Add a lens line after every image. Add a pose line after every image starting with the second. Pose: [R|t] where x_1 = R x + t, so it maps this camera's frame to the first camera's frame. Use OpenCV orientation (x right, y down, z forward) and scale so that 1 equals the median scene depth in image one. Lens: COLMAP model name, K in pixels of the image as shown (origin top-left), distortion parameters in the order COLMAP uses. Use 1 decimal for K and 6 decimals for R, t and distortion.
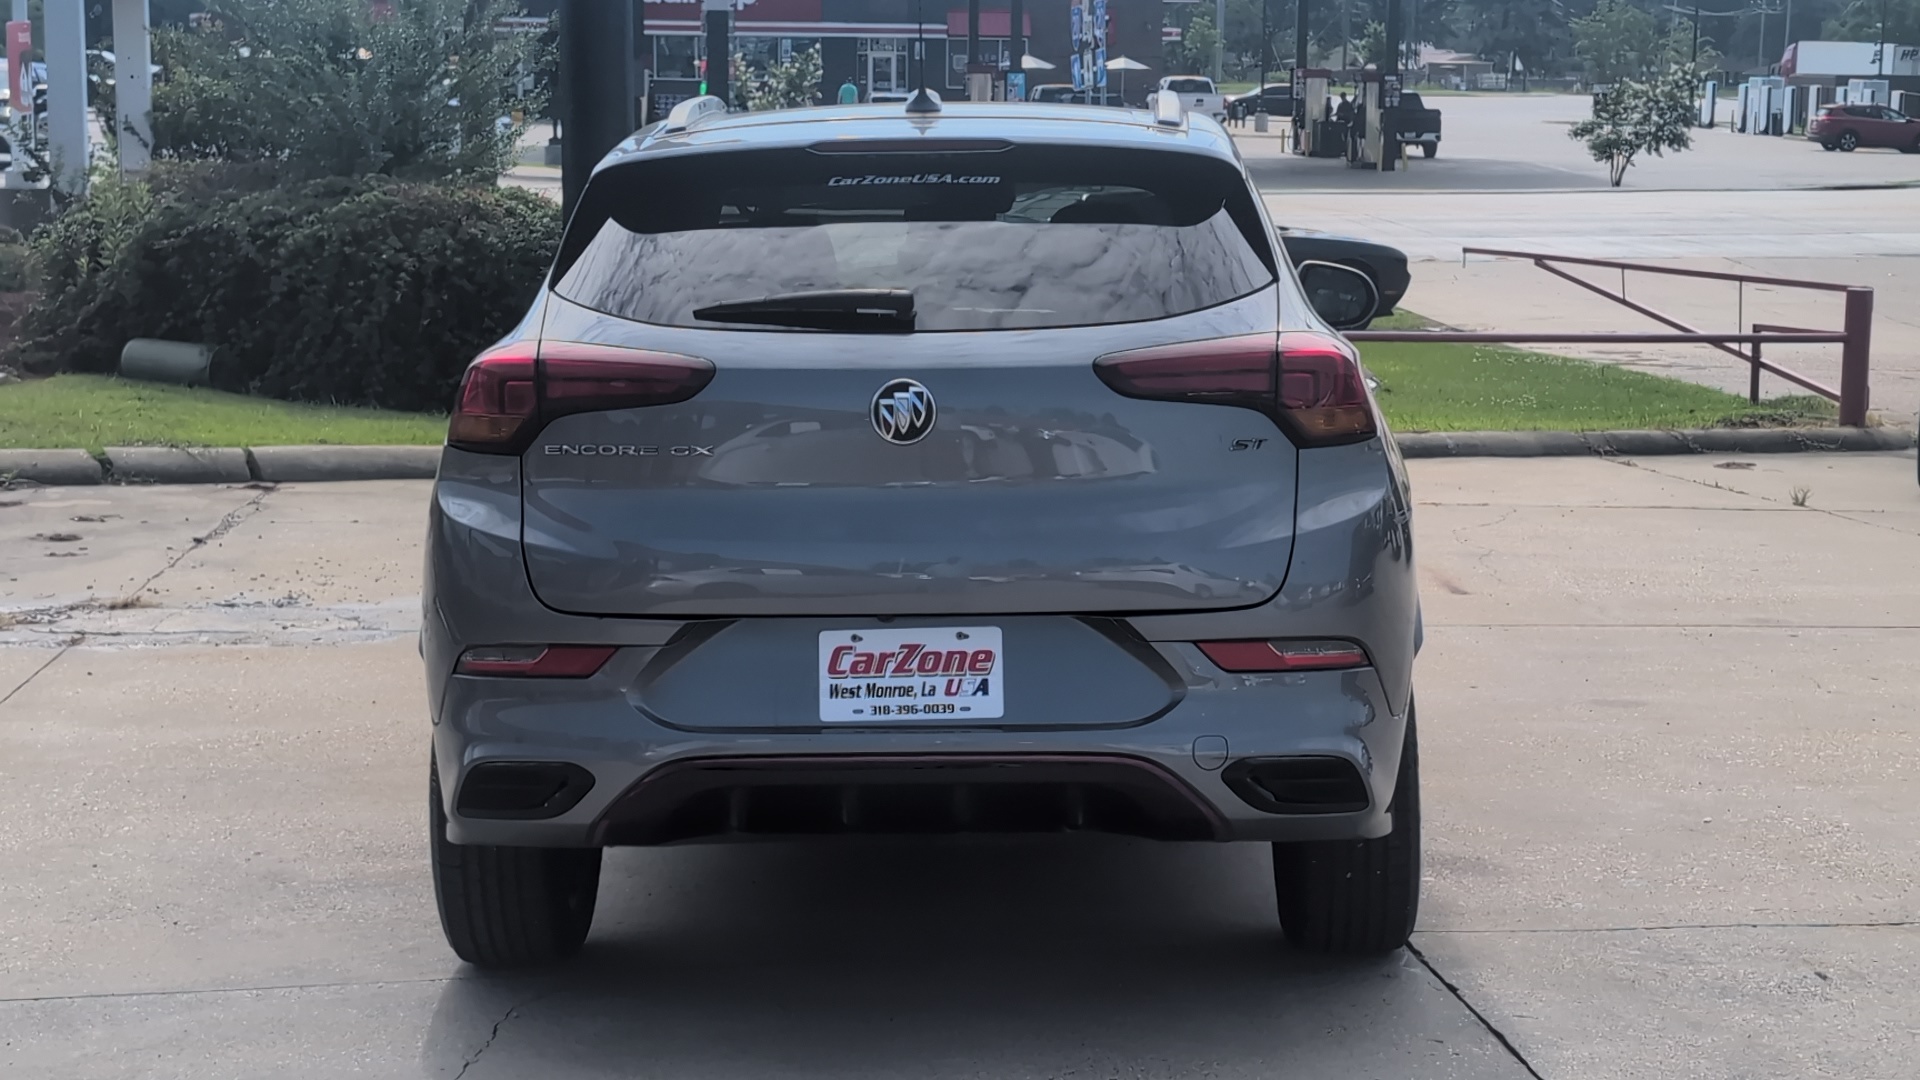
lens RADIAL K [[3166.2, 0, 965.2], [0, 3166.2, 582.7], [0, 0, 1]] dist [0.043164, -0.116876]
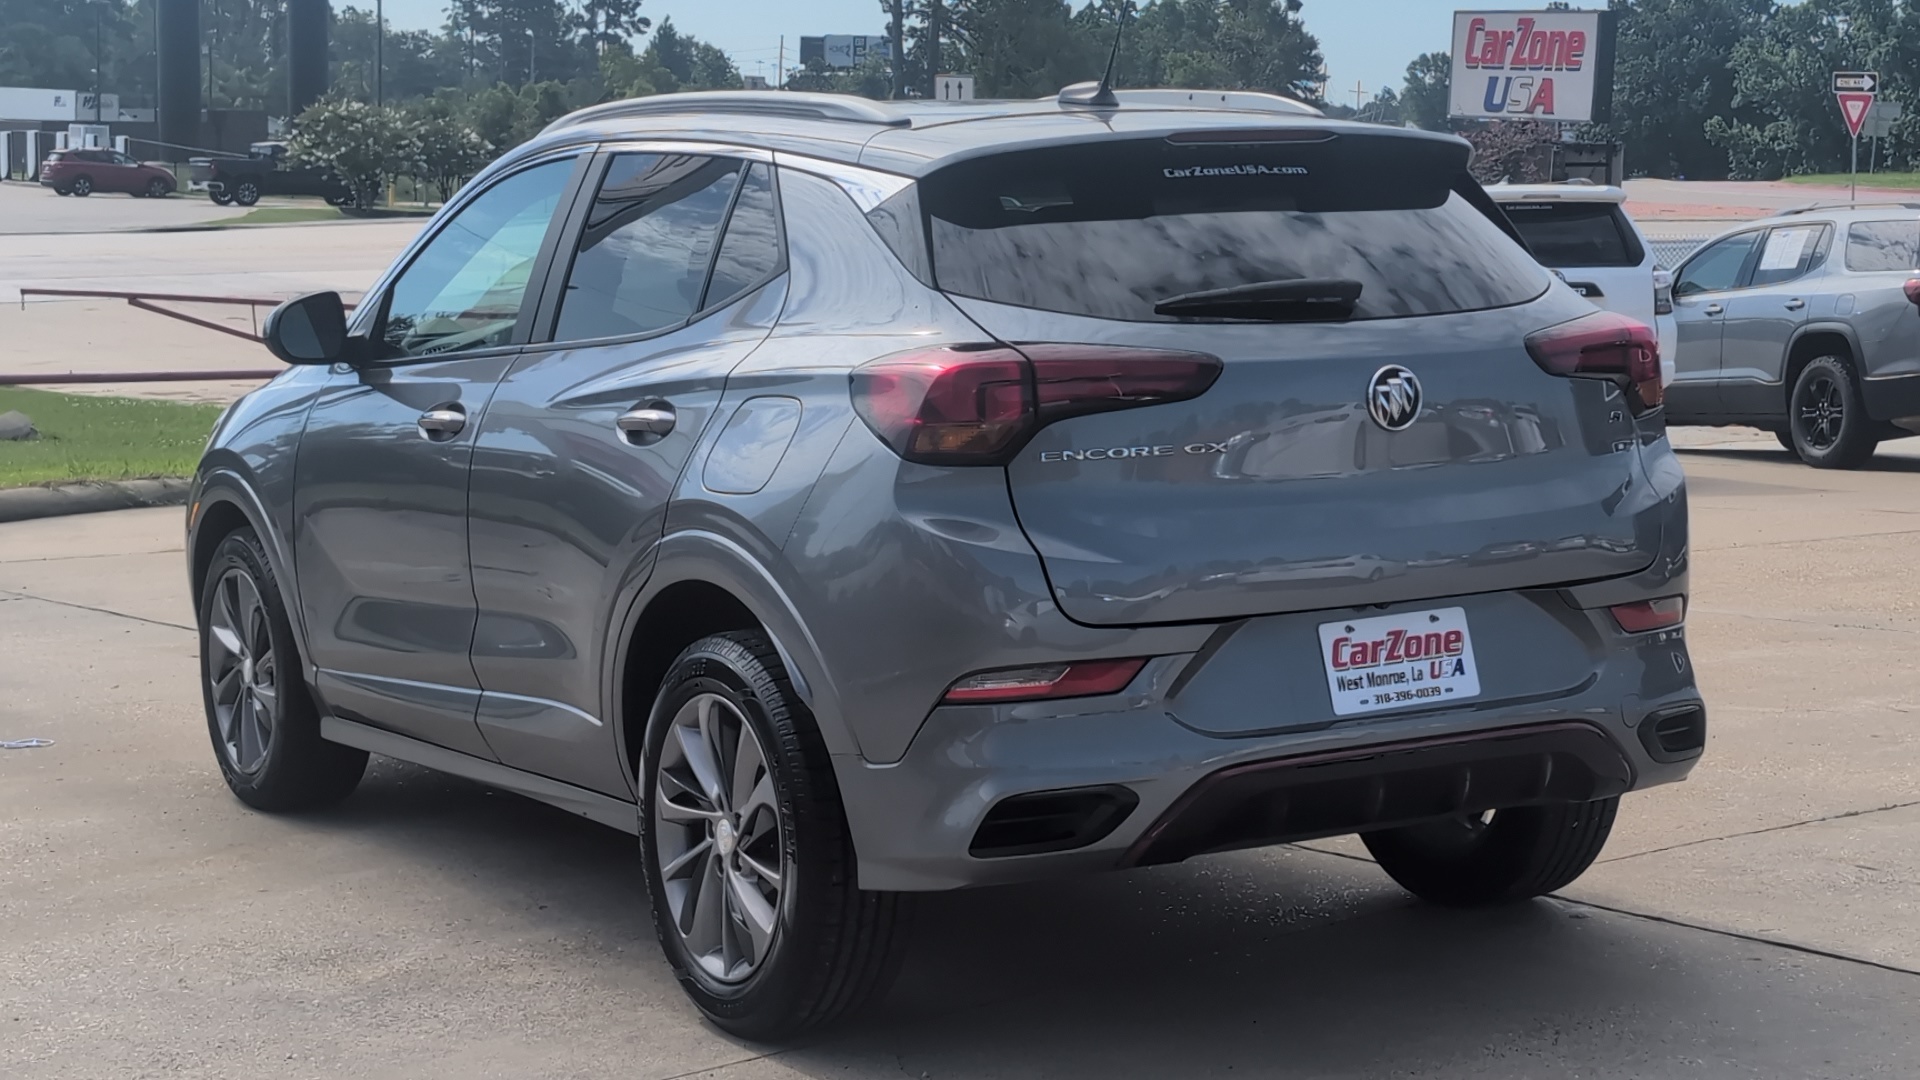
lens RADIAL K [[3166.2, 0, 965.2], [0, 3166.2, 582.7], [0, 0, 1]] dist [0.043164, -0.116876]
pose [[0.850711, -0.070408, 0.520897, -0.652889], [0.077853, 0.996936, 0.007606, -0.013851], [-0.519836, 0.034083, 0.853586, 0.216480]]
